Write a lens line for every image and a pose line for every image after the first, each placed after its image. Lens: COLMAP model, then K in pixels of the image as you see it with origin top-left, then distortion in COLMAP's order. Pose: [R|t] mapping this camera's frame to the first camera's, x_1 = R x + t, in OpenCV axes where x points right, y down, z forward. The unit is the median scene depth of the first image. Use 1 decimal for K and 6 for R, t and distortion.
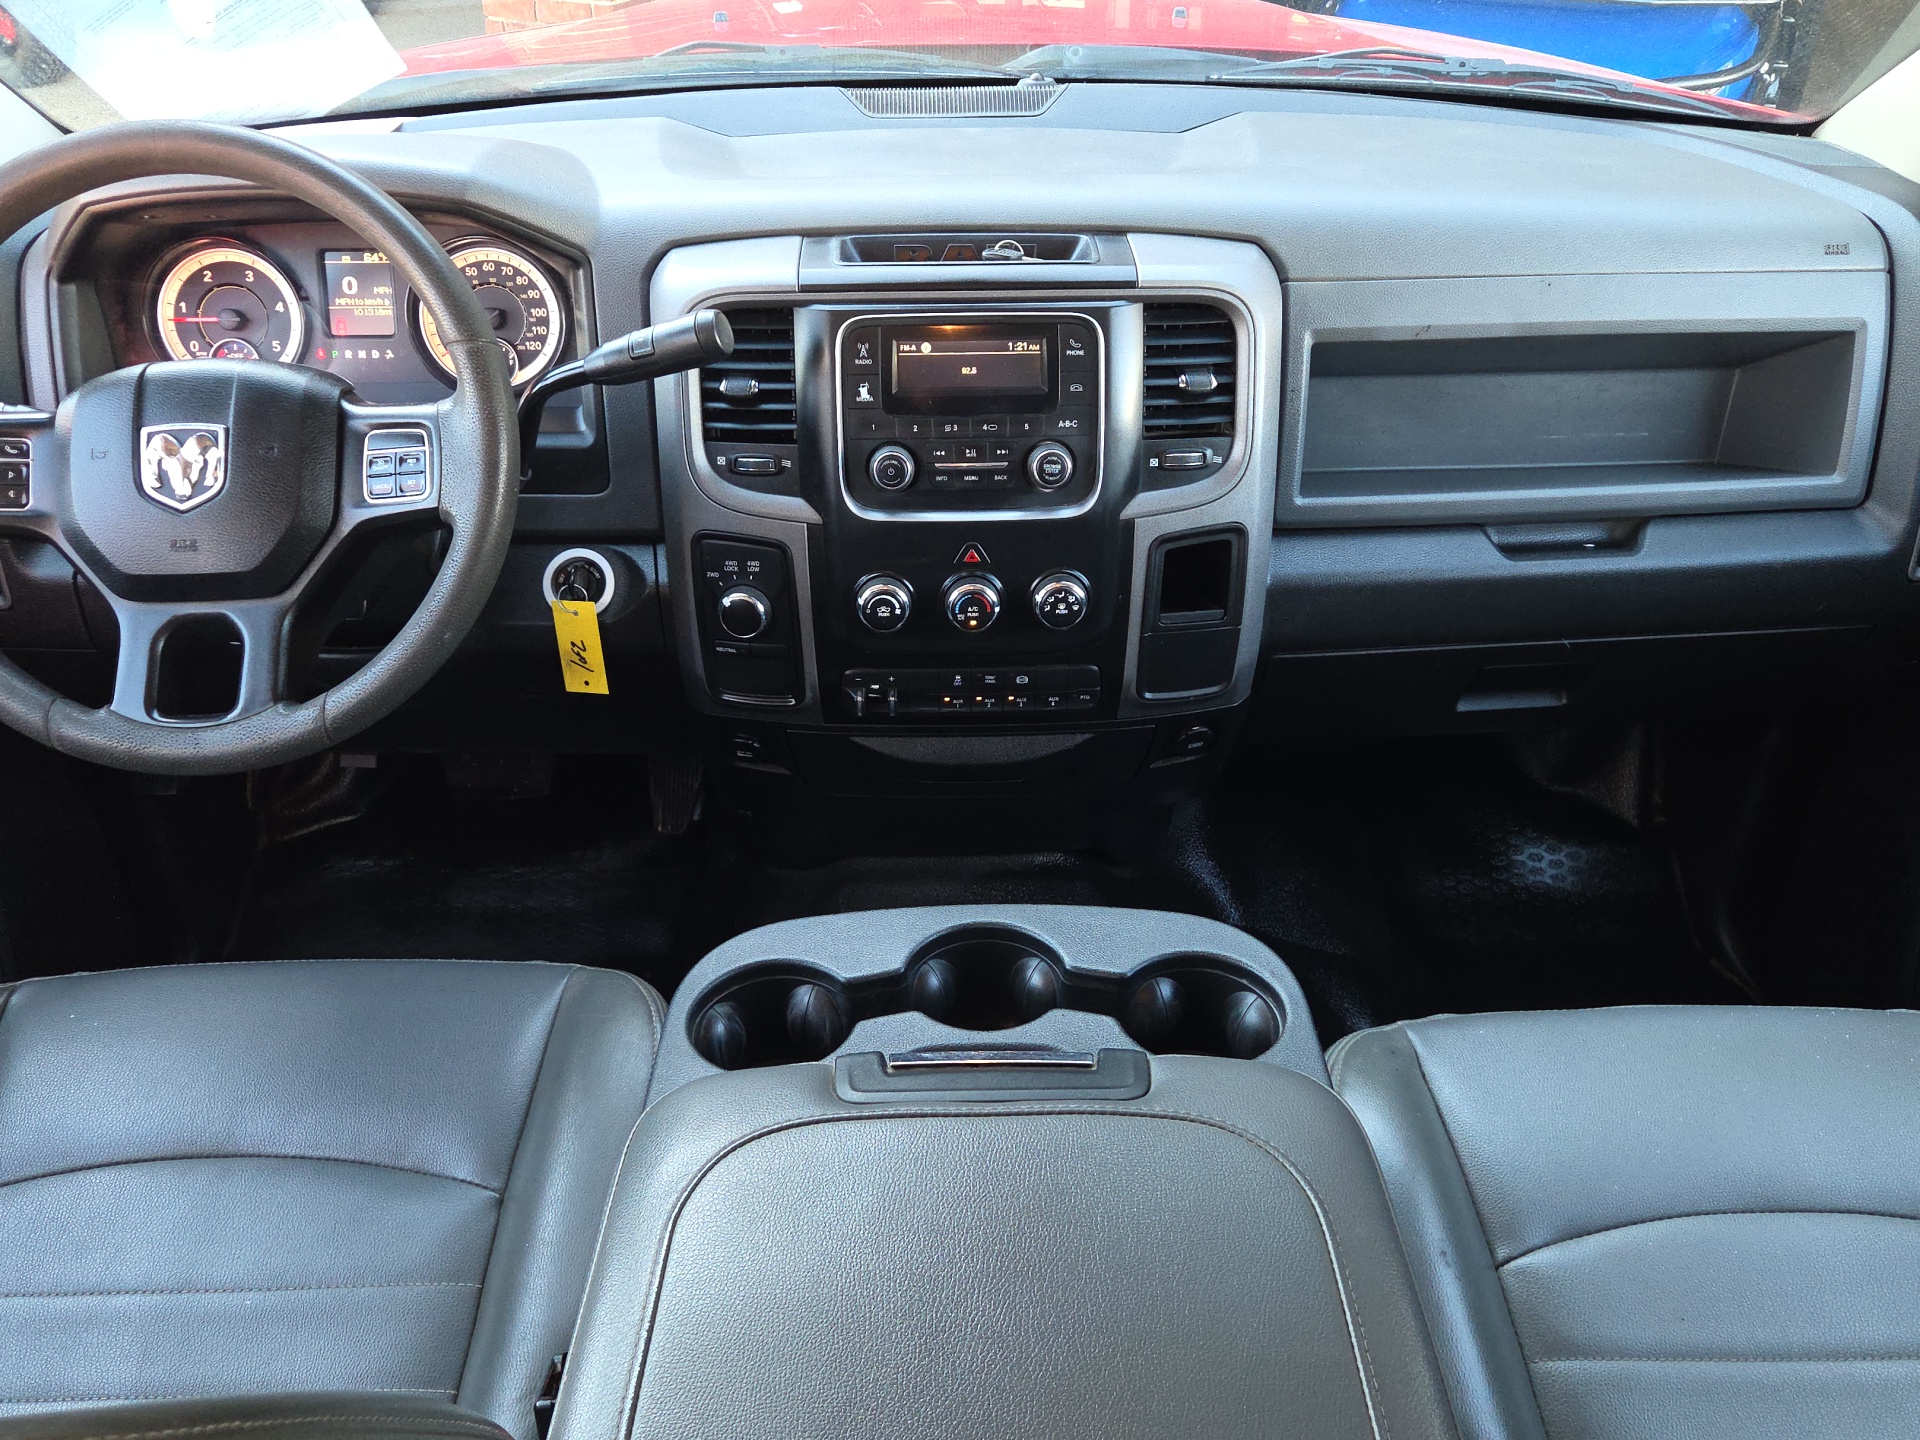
lens RADIAL K [[1610.6, 0, 968.7], [0, 1610.6, 710.4], [0, 0, 1]] dist [0.038776, -0.007738]
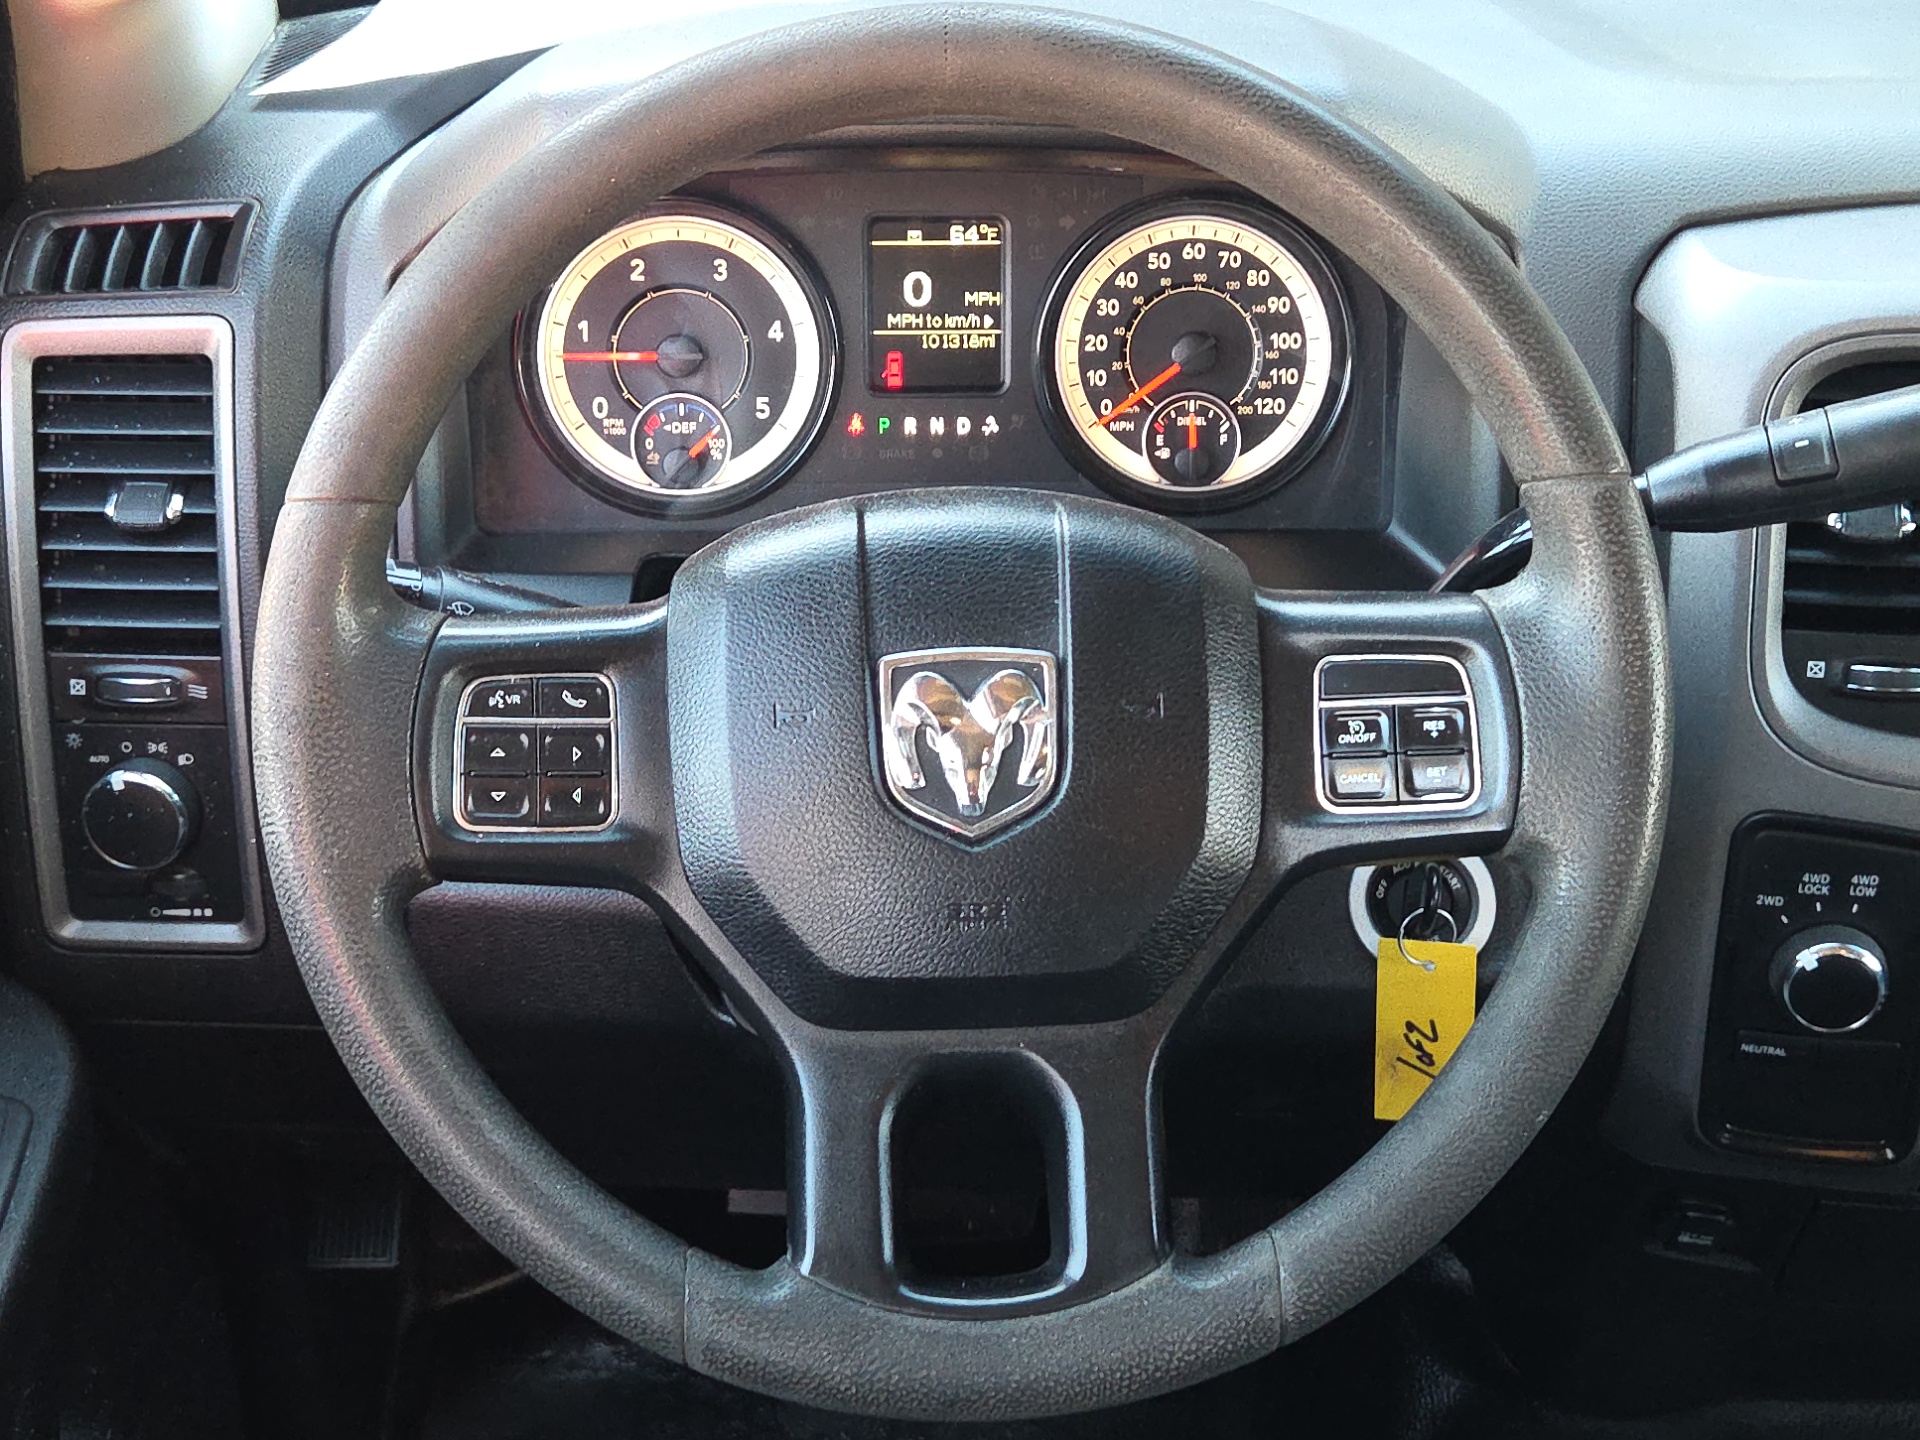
lens RADIAL K [[2693.0, 0, 973.0], [0, 2693.0, 695.8], [0, 0, 1]] dist [0.095014, 0.000000]
pose [[0.999855, 0.005508, 0.016097, -0.394953], [-0.004673, 0.998663, -0.051491, -0.098952], [-0.016360, 0.051408, 0.998544, 0.187894]]
